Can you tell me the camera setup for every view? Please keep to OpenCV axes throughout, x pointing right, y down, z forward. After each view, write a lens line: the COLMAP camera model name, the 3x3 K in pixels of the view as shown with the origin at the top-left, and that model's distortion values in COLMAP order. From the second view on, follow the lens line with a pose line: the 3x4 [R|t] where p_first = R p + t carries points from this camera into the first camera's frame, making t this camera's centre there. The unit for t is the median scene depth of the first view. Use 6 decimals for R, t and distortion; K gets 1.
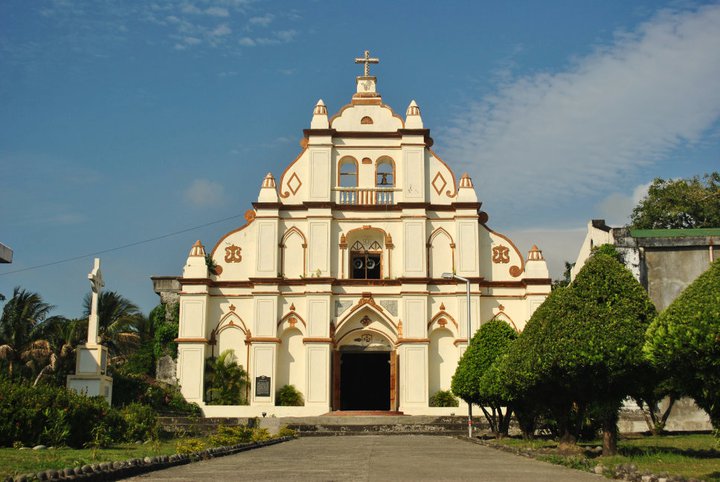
lens RADIAL K [[855.1, 0, 360.0], [0, 855.1, 241.0], [0, 0, 1]] dist [0.004525, 0.011900]
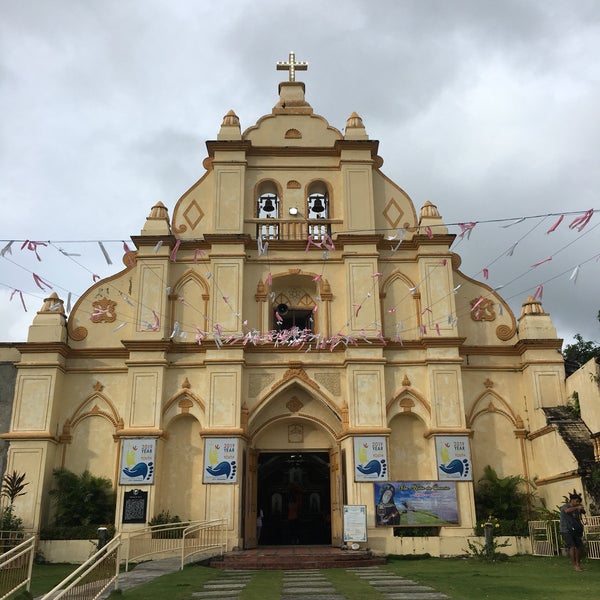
lens RADIAL K [[661.7, 0, 300.0], [0, 661.7, 300.0], [0, 0, 1]] dist [0.048330, 0.011426]
pose [[0.999686, -0.006142, 0.024303, -0.001039], [0.009015, 0.992744, -0.119909, 0.073772], [-0.023390, 0.120091, 0.992487, 0.460647]]
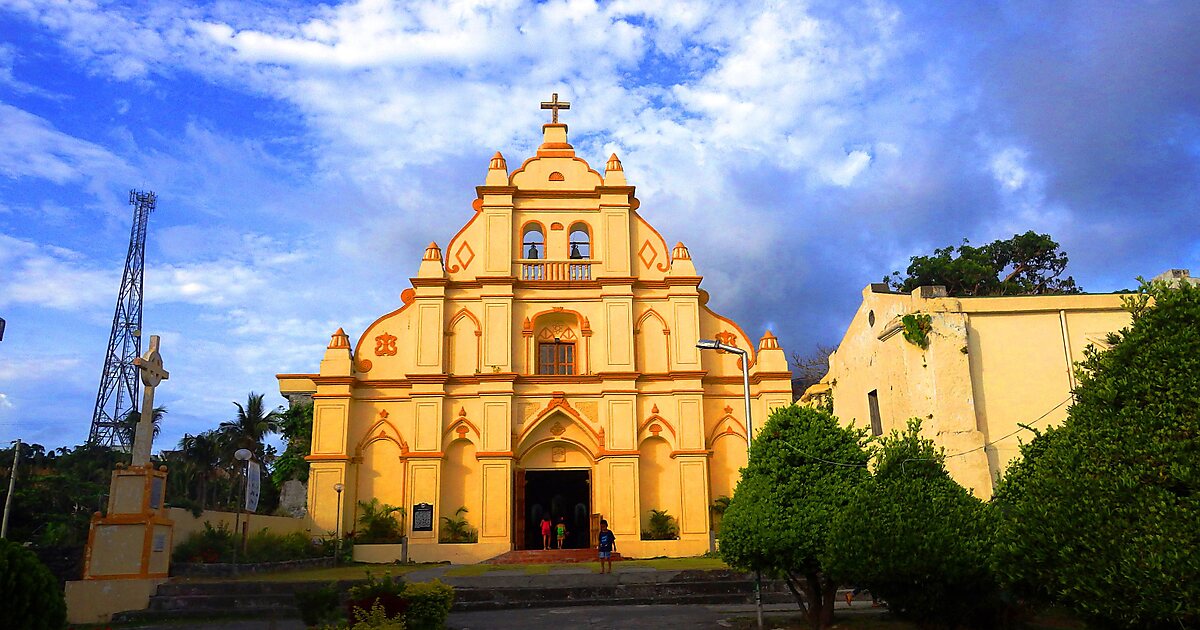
lens RADIAL K [[901.6, 0, 591.8], [0, 901.6, 296.1], [0, 0, 1]] dist [0.003595, 0.000225]
pose [[0.998588, -0.006490, 0.052718, -0.004302], [0.009932, 0.997816, -0.065298, 0.026536], [-0.052179, 0.065730, 0.996472, 0.171630]]
